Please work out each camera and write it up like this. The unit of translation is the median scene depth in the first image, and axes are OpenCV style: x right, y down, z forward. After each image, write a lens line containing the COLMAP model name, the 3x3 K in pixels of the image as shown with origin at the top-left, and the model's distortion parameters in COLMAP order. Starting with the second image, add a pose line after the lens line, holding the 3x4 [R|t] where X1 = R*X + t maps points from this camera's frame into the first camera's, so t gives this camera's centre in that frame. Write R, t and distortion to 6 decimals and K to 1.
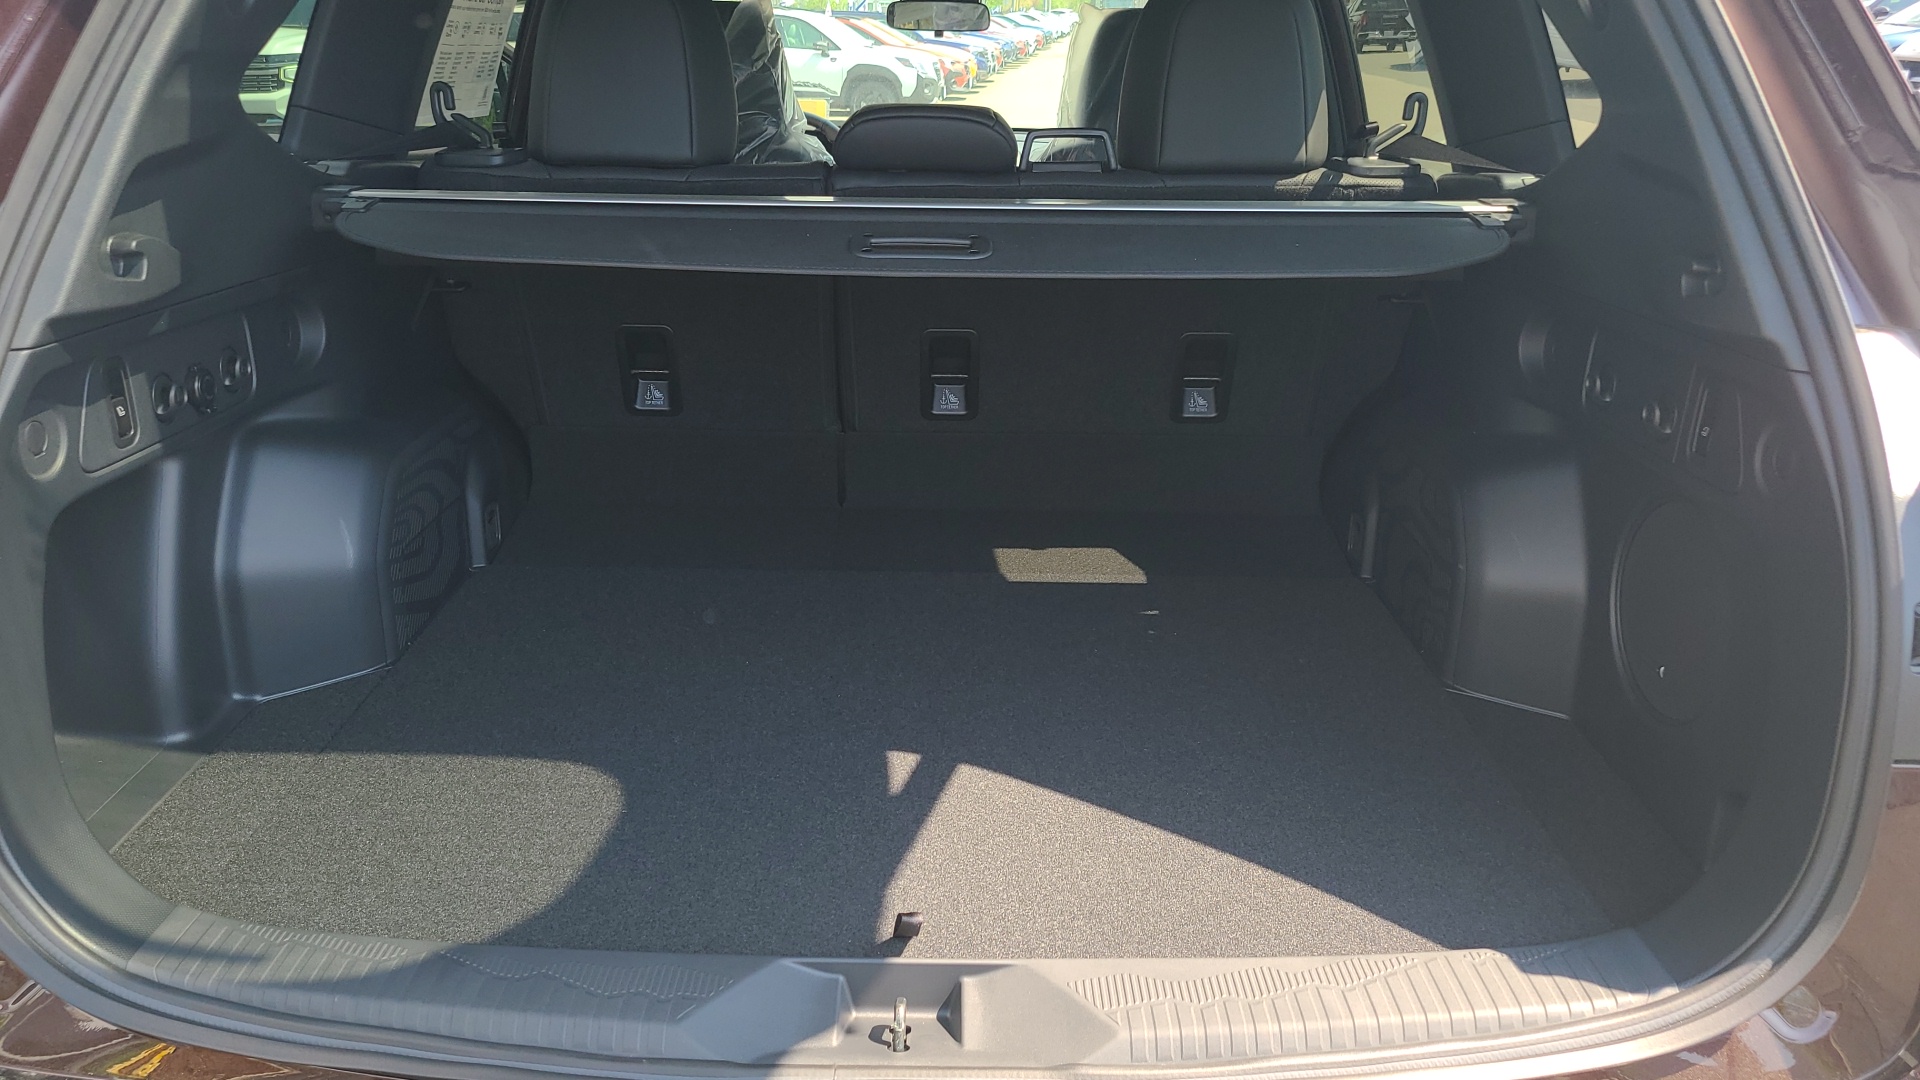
lens RADIAL K [[1465.7, 0, 905.0], [0, 1465.7, 551.0], [0, 0, 1]] dist [0.058387, -0.038723]
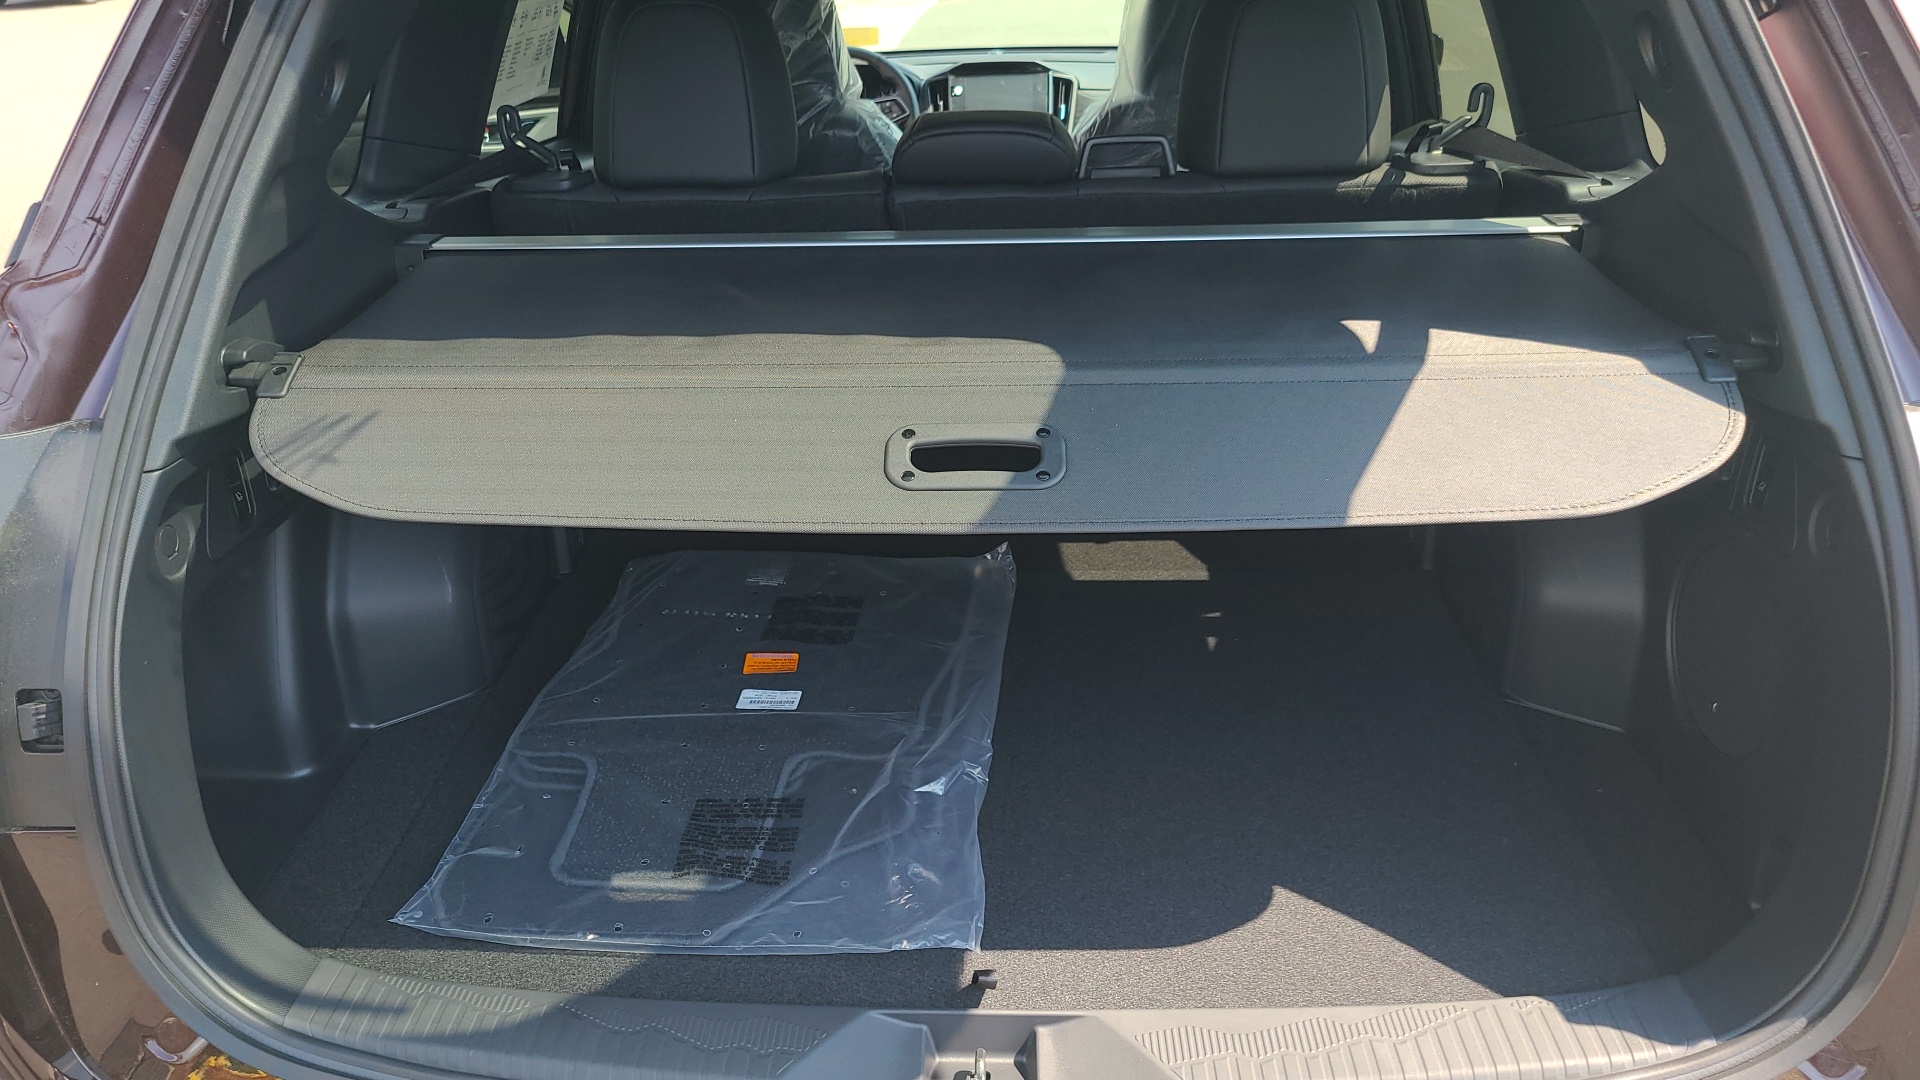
lens RADIAL K [[1465.7, 0, 896.2], [0, 1465.7, 560.2], [0, 0, 1]] dist [0.058387, -0.038723]
pose [[0.998553, -0.021409, -0.049338, -0.002744], [0.025925, 0.995349, 0.092776, -0.115638], [0.047122, -0.093921, 0.994464, -0.036731]]
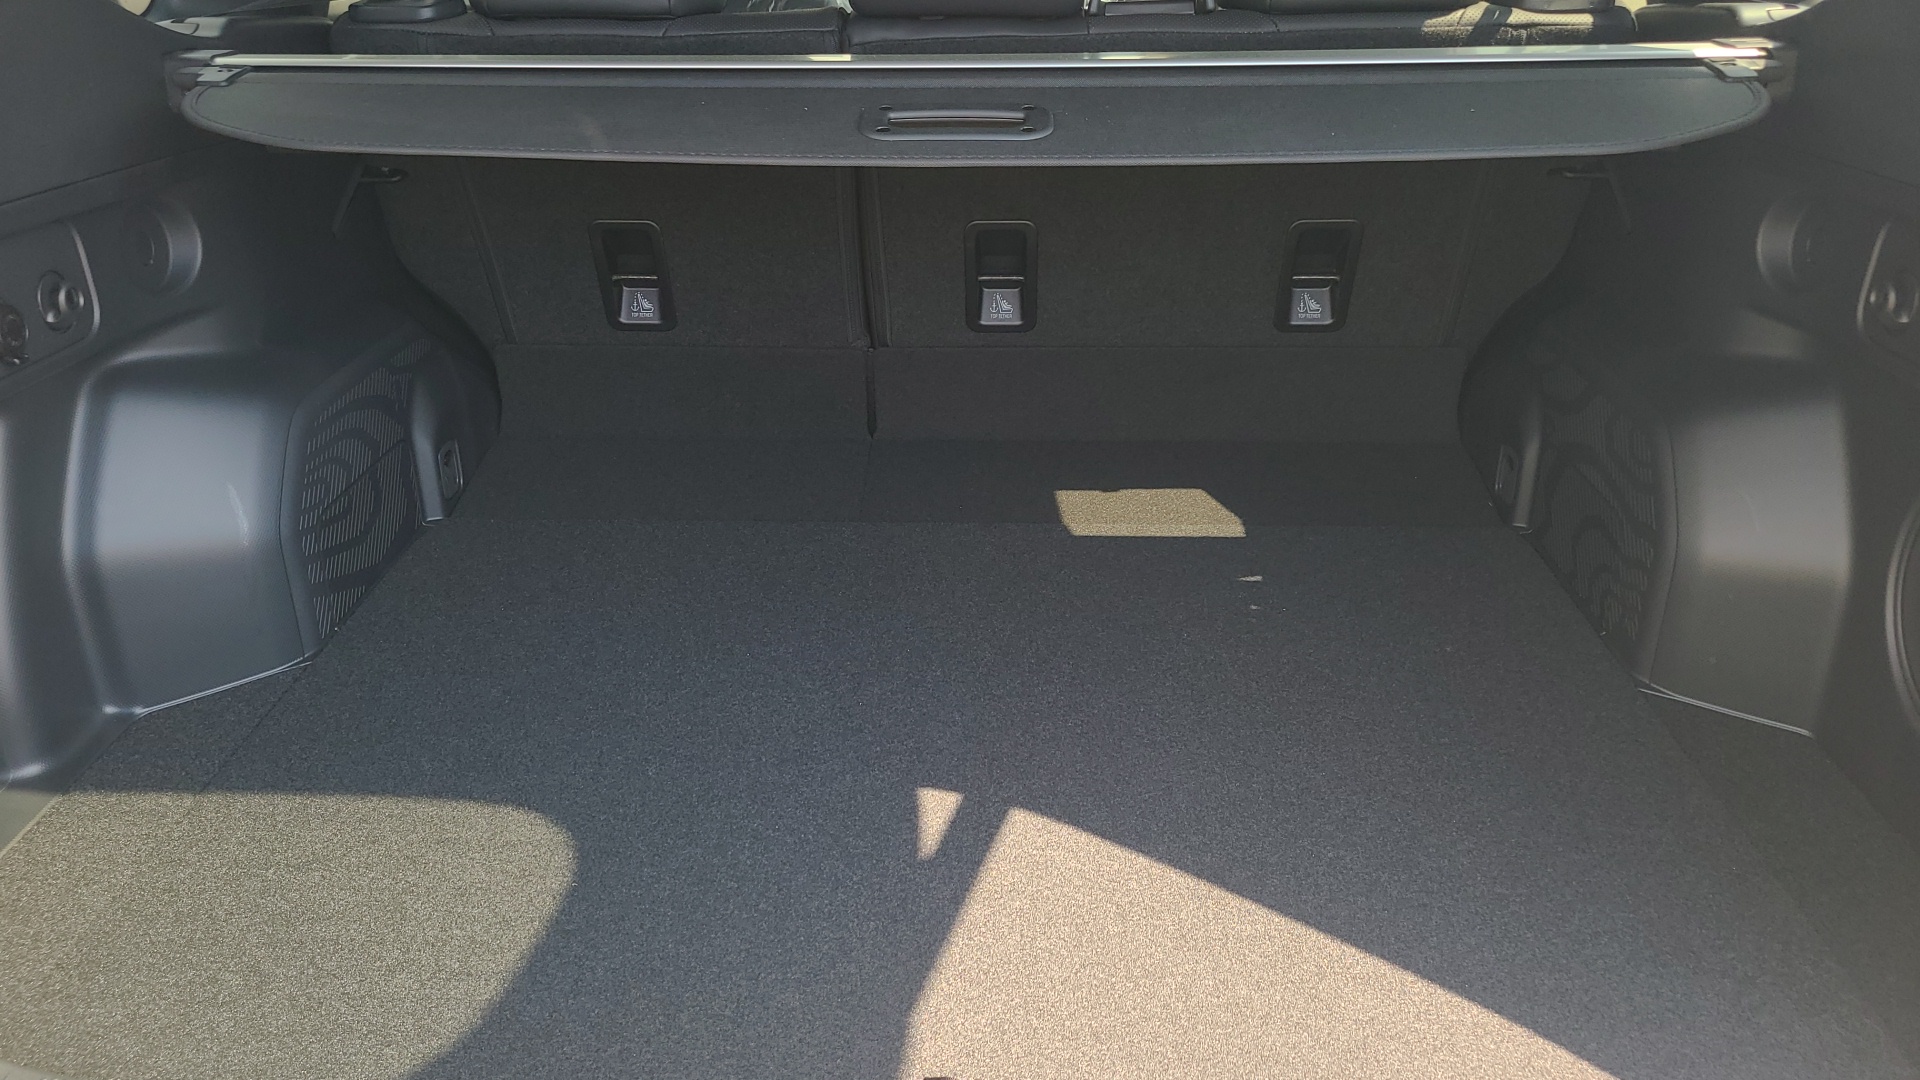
lens RADIAL K [[1465.7, 0, 918.7], [0, 1465.7, 556.1], [0, 0, 1]] dist [0.058387, -0.038723]
pose [[0.999432, -0.007875, -0.032777, 0.013622], [0.010973, 0.995375, 0.095436, -0.058469], [0.031873, -0.095742, 0.994896, 0.231401]]
